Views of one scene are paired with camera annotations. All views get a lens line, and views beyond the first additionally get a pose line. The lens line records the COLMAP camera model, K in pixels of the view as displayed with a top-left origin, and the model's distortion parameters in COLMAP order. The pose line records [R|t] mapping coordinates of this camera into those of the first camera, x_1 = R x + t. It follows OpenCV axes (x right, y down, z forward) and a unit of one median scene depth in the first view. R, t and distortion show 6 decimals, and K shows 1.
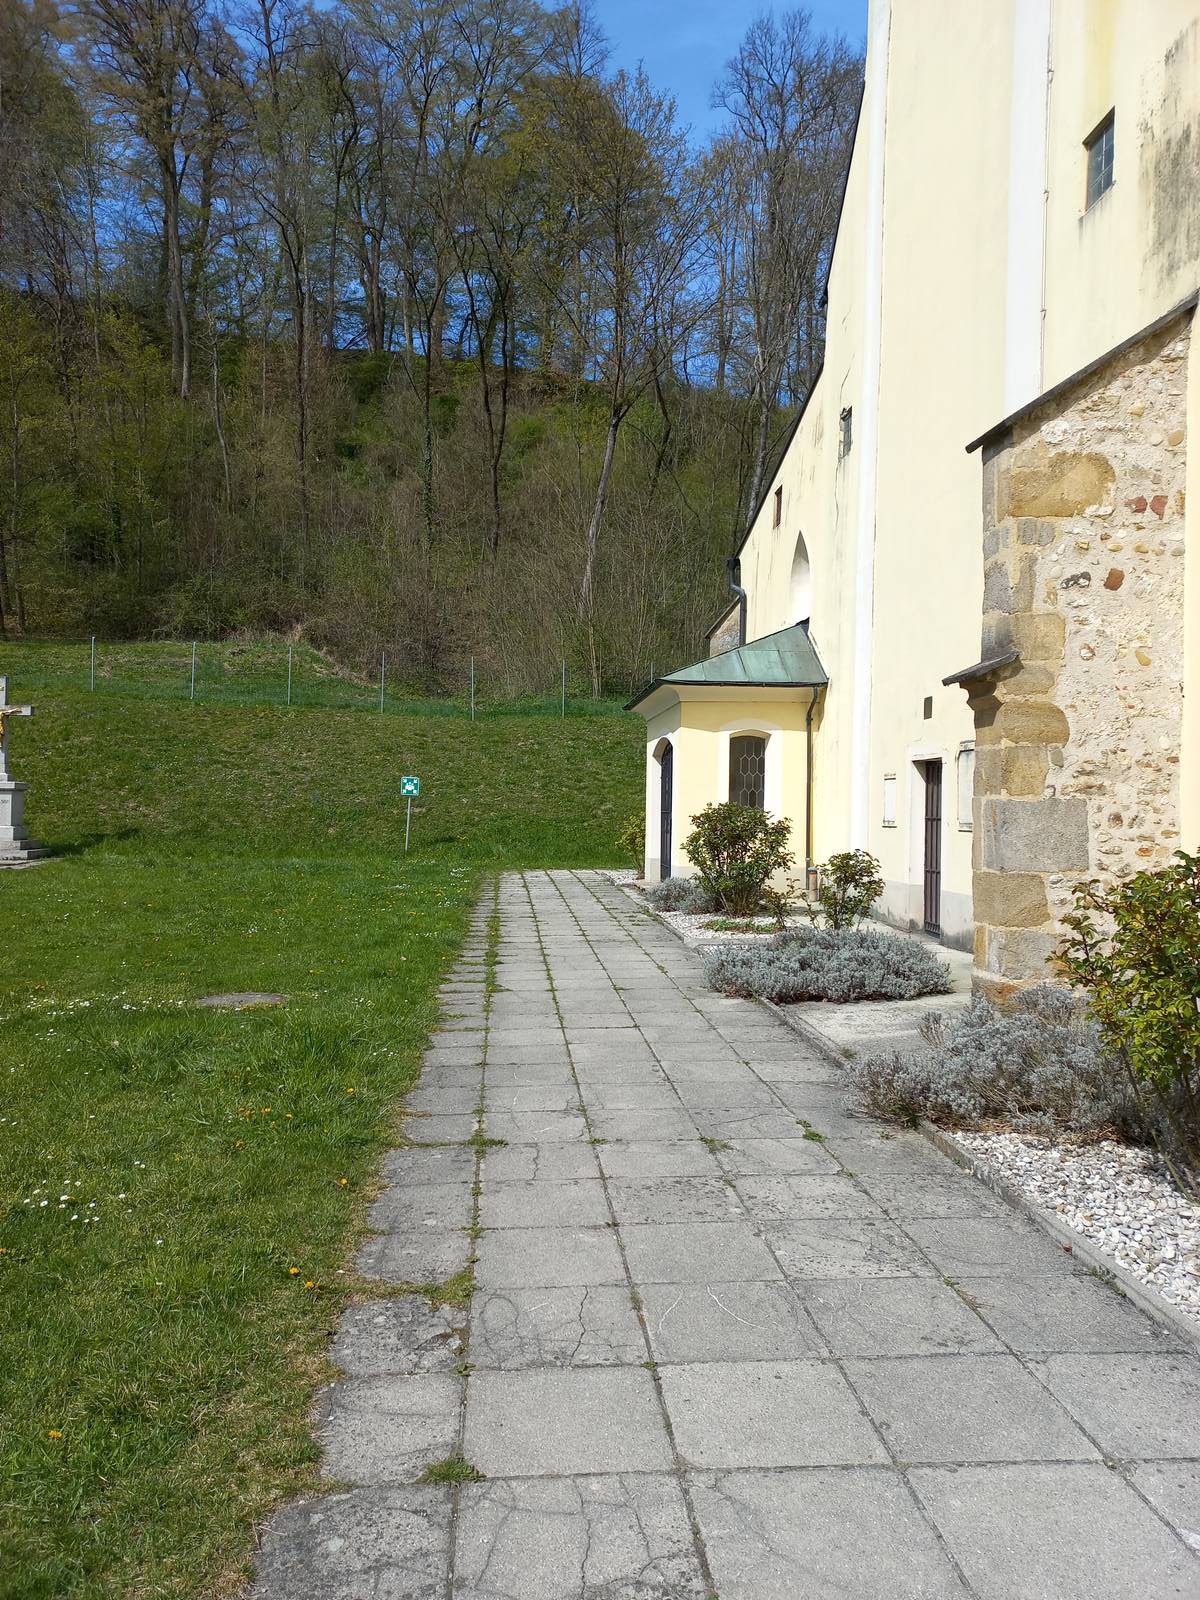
lens RADIAL K [[1154.2, 0, 601.0], [0, 1154.2, 788.4], [0, 0, 1]] dist [0.079211, -0.054086]
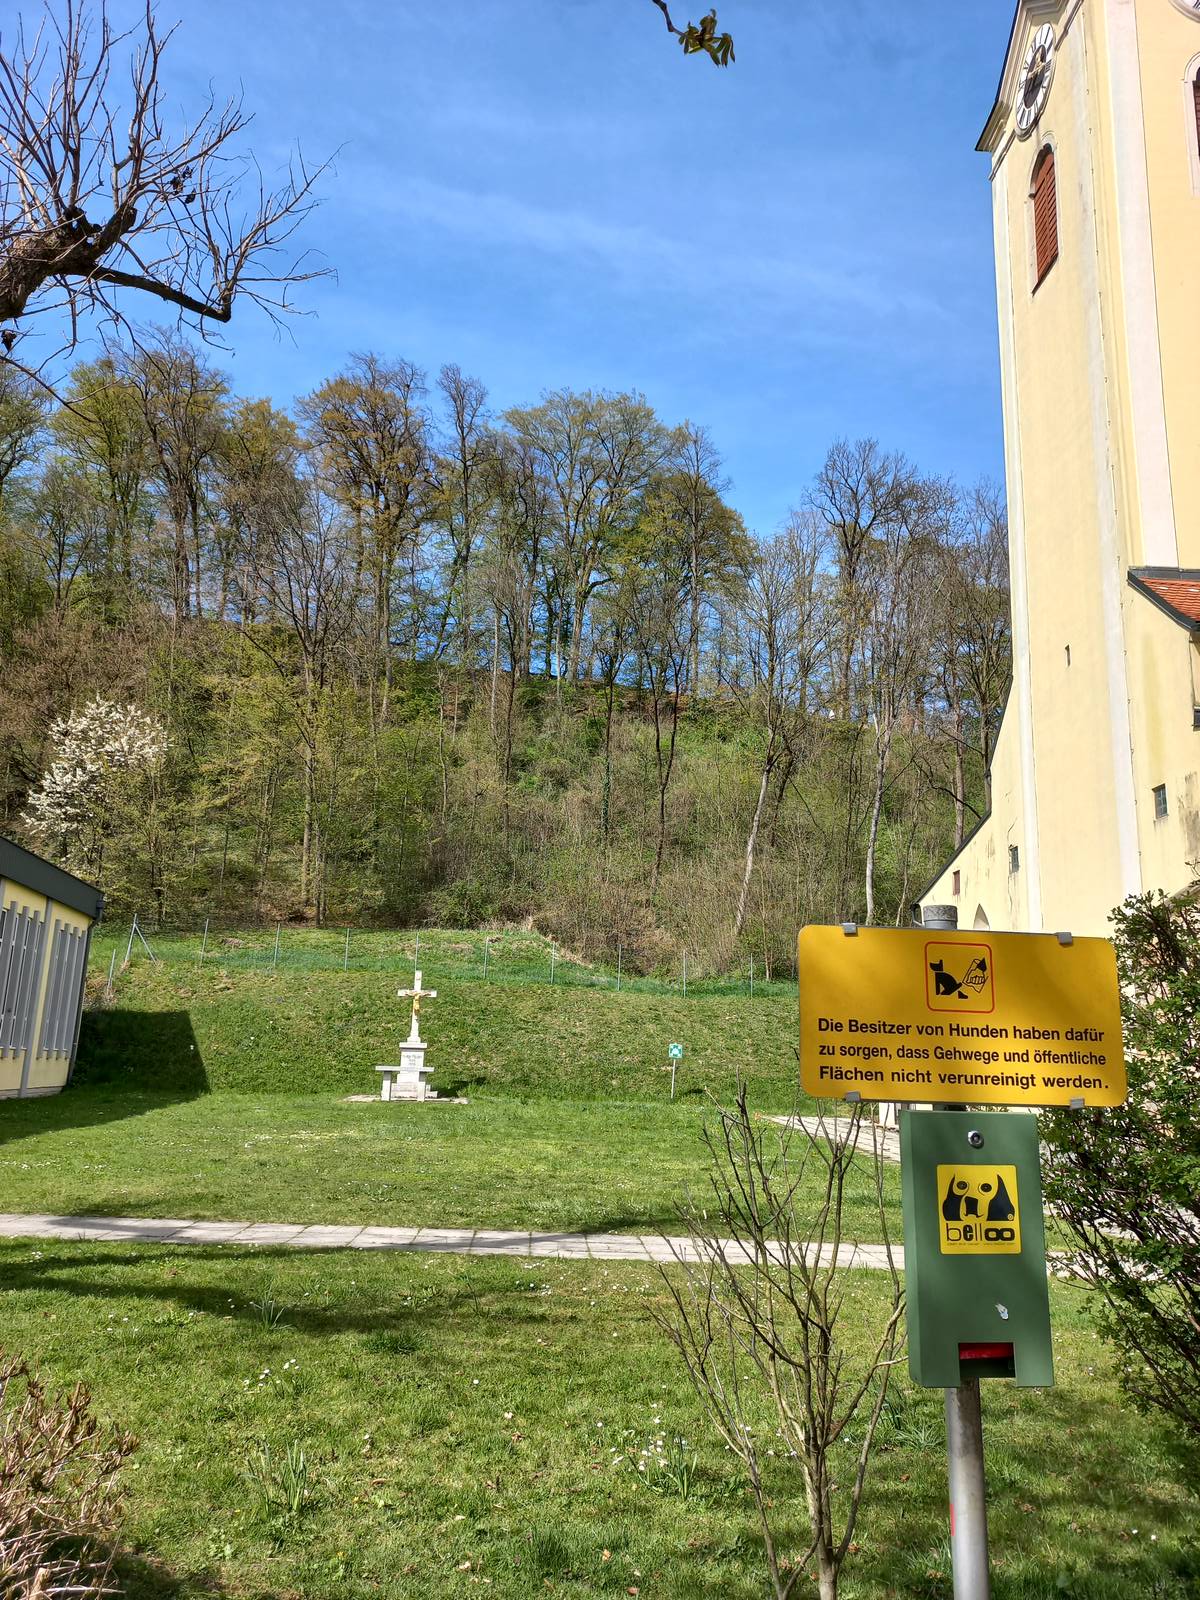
lens RADIAL K [[1133.4, 0, 601.3], [0, 1133.4, 776.5], [0, 0, 1]] dist [0.156068, -0.382879]
pose [[0.999225, 0.014050, -0.036775, -0.203645], [-0.021980, 0.974095, -0.225069, -0.011858], [0.032660, 0.225703, 0.973649, -0.429094]]
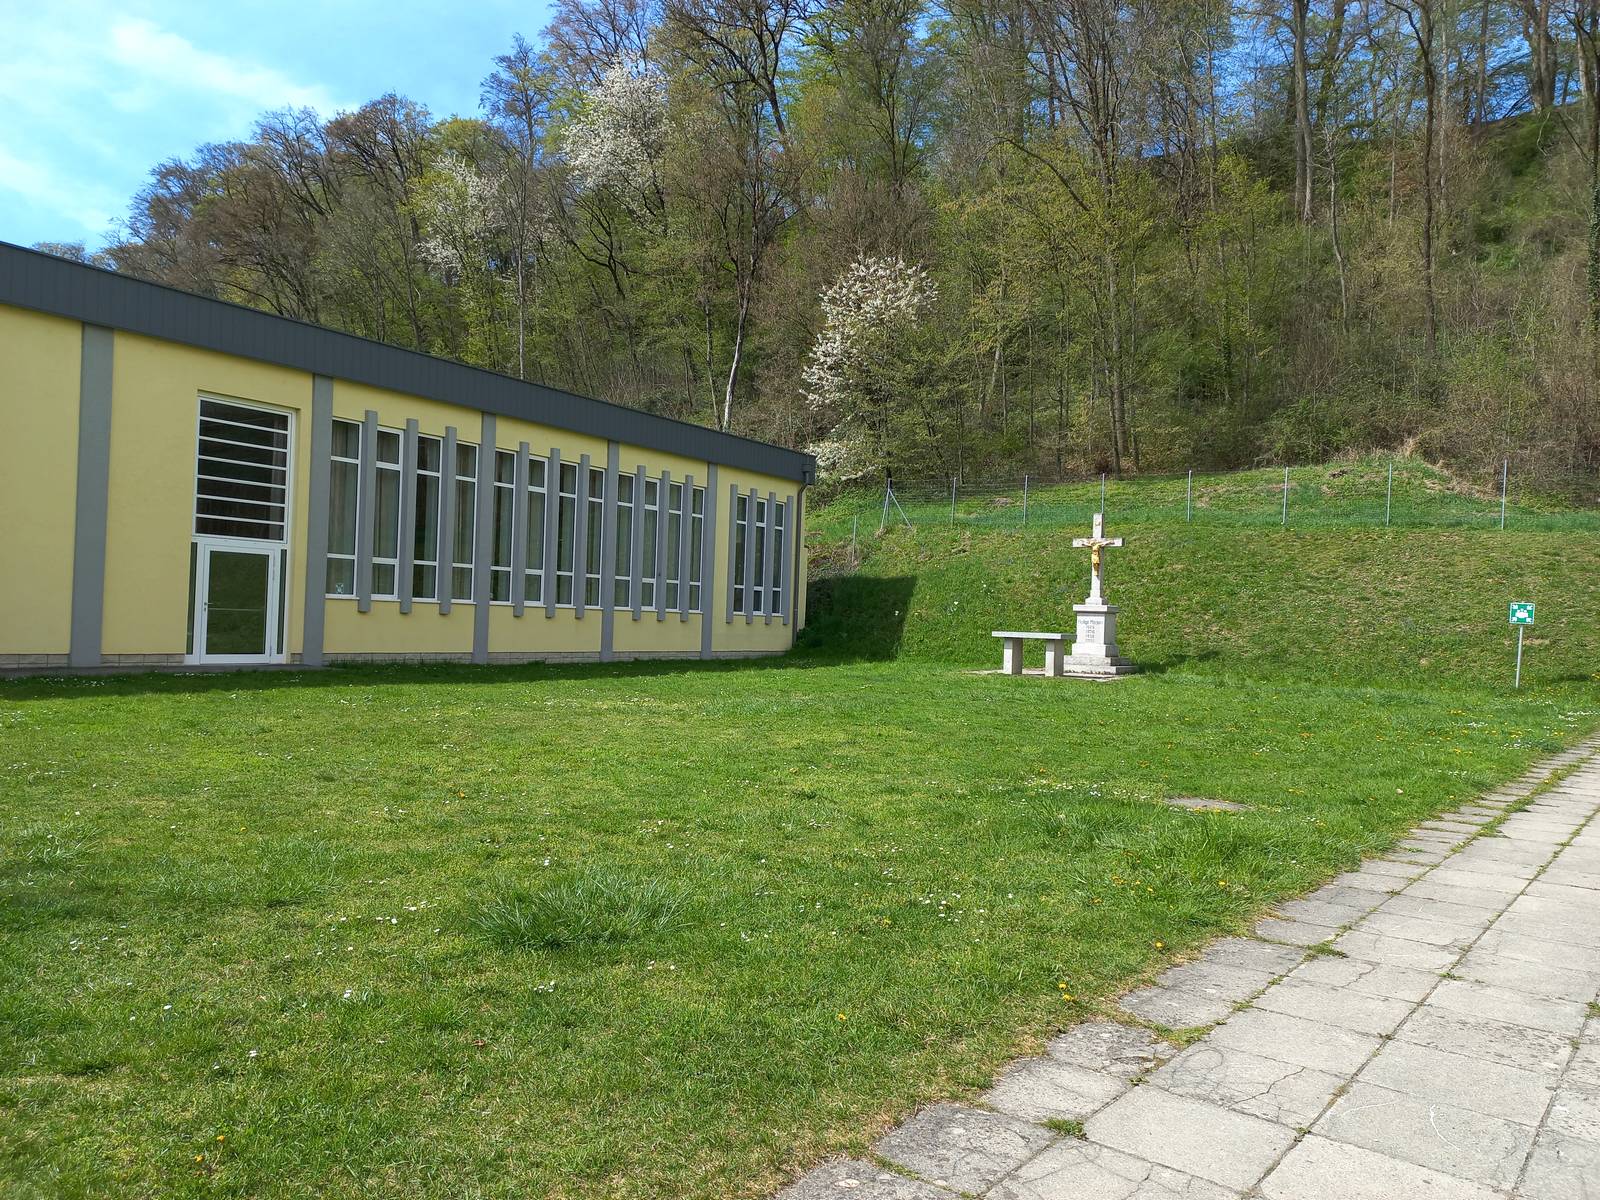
lens RADIAL K [[1154.2, 0, 800.0], [0, 1154.2, 600.0], [0, 0, 1]] dist [0.079211, -0.054086]
pose [[0.723157, 0.002539, -0.690679, 0.052414], [-0.012067, 0.999887, -0.008959, 0.002406], [0.690578, 0.014813, 0.723106, -0.012141]]
